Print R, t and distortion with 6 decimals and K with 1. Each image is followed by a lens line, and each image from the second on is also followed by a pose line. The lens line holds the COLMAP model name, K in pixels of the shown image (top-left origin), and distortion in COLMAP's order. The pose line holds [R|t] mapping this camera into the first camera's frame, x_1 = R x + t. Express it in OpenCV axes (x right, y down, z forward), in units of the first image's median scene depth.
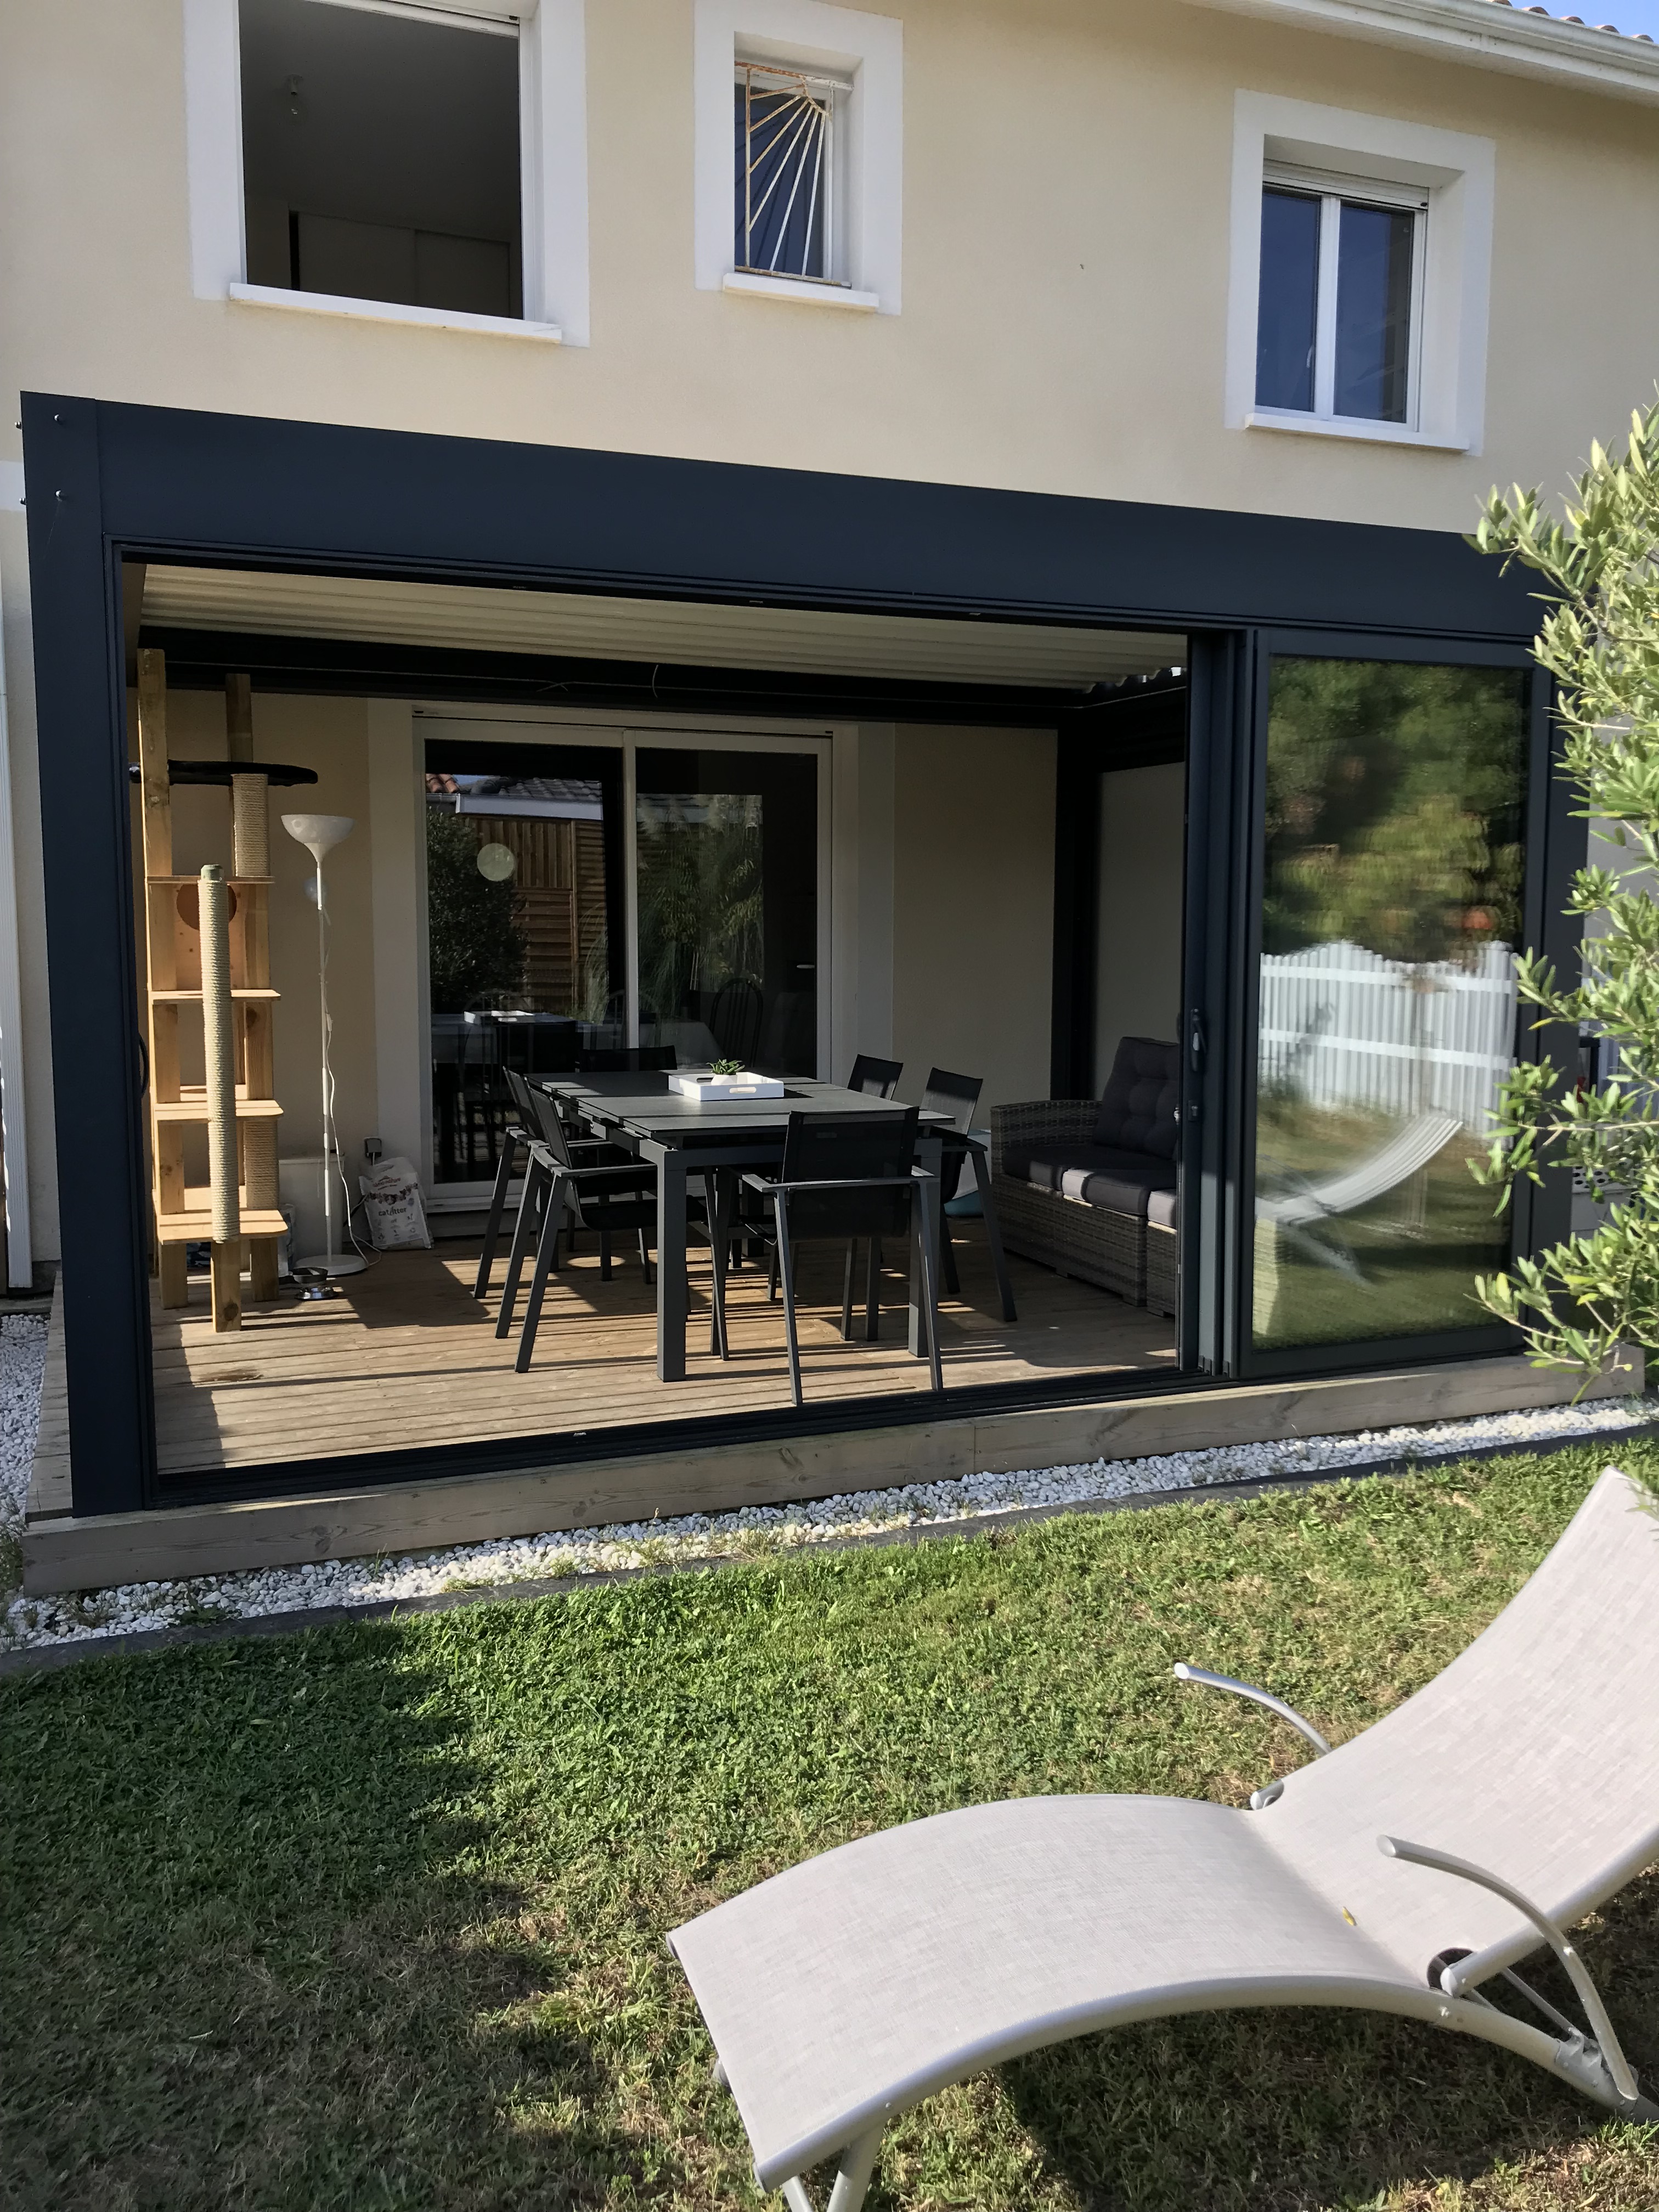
lens RADIAL K [[1813.5, 0, 832.9], [0, 1813.5, 1109.4], [0, 0, 1]] dist [0.021429, -0.018922]
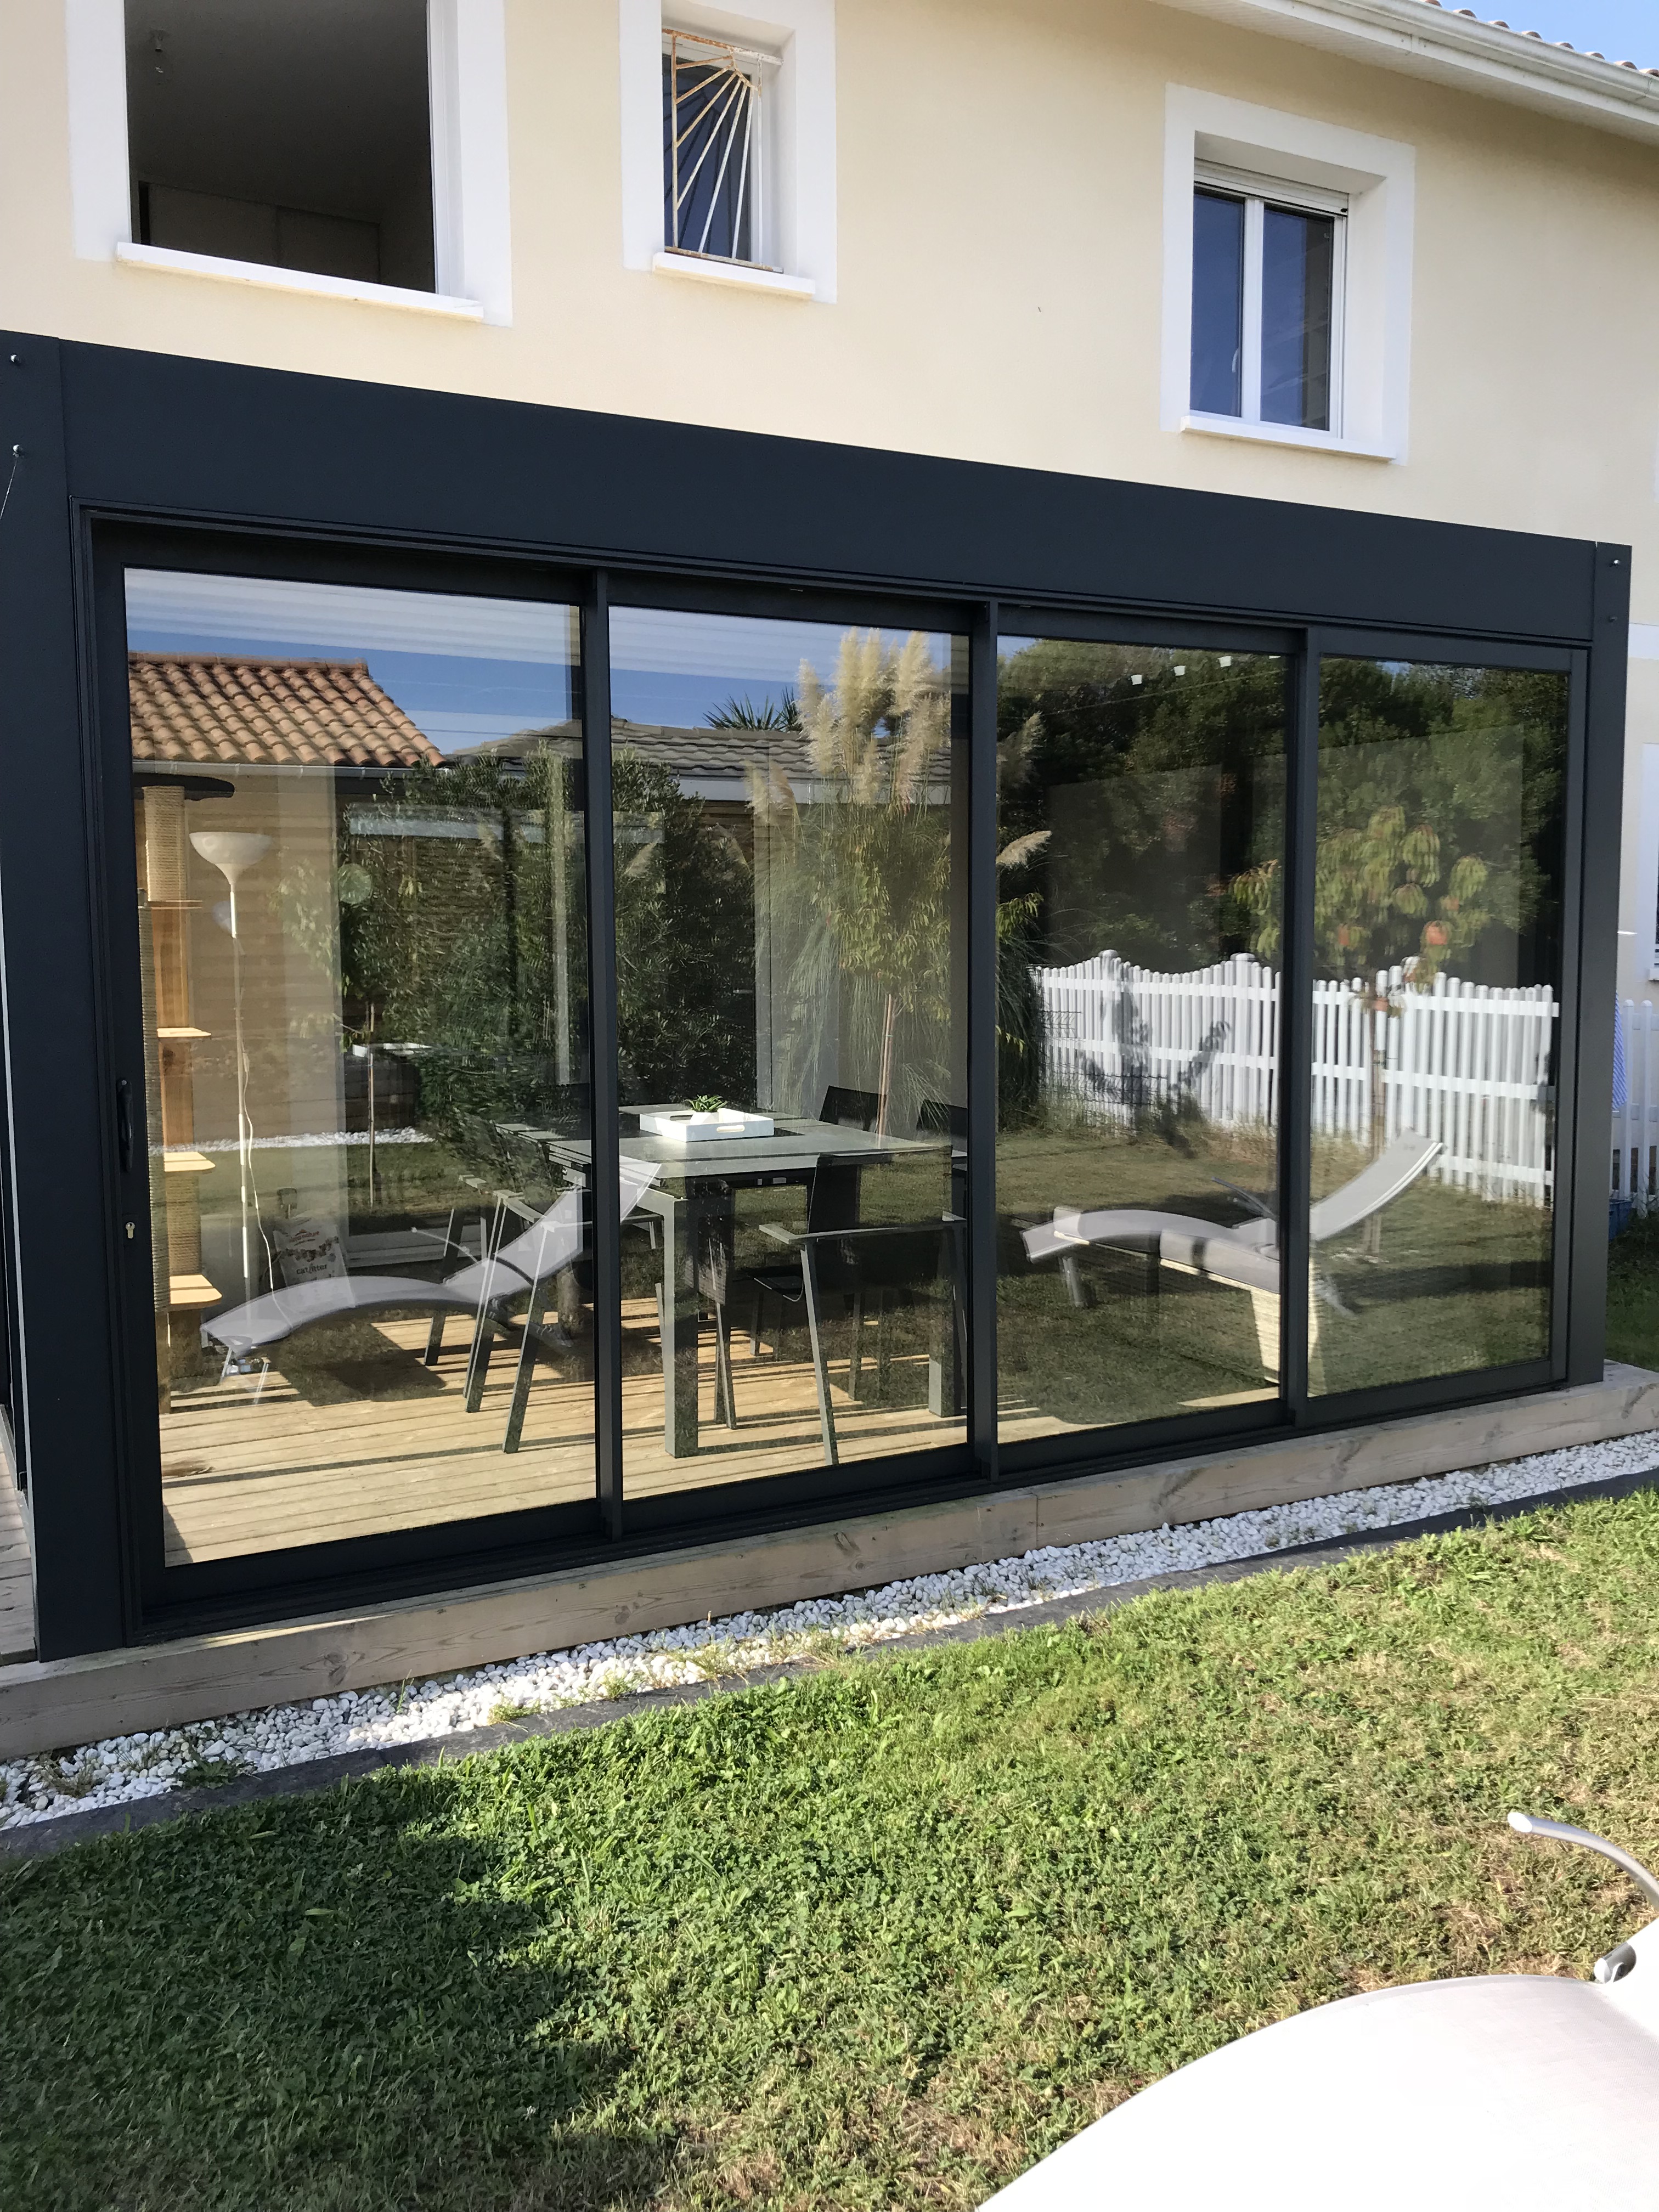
lens RADIAL K [[1813.5, 0, 826.6], [0, 1813.5, 1104.5], [0, 0, 1]] dist [0.021429, -0.018922]
pose [[0.994117, -0.020464, 0.106359, -0.117115], [0.021932, 0.999679, -0.012649, -0.012358], [-0.106066, 0.014907, 0.994247, 0.100270]]
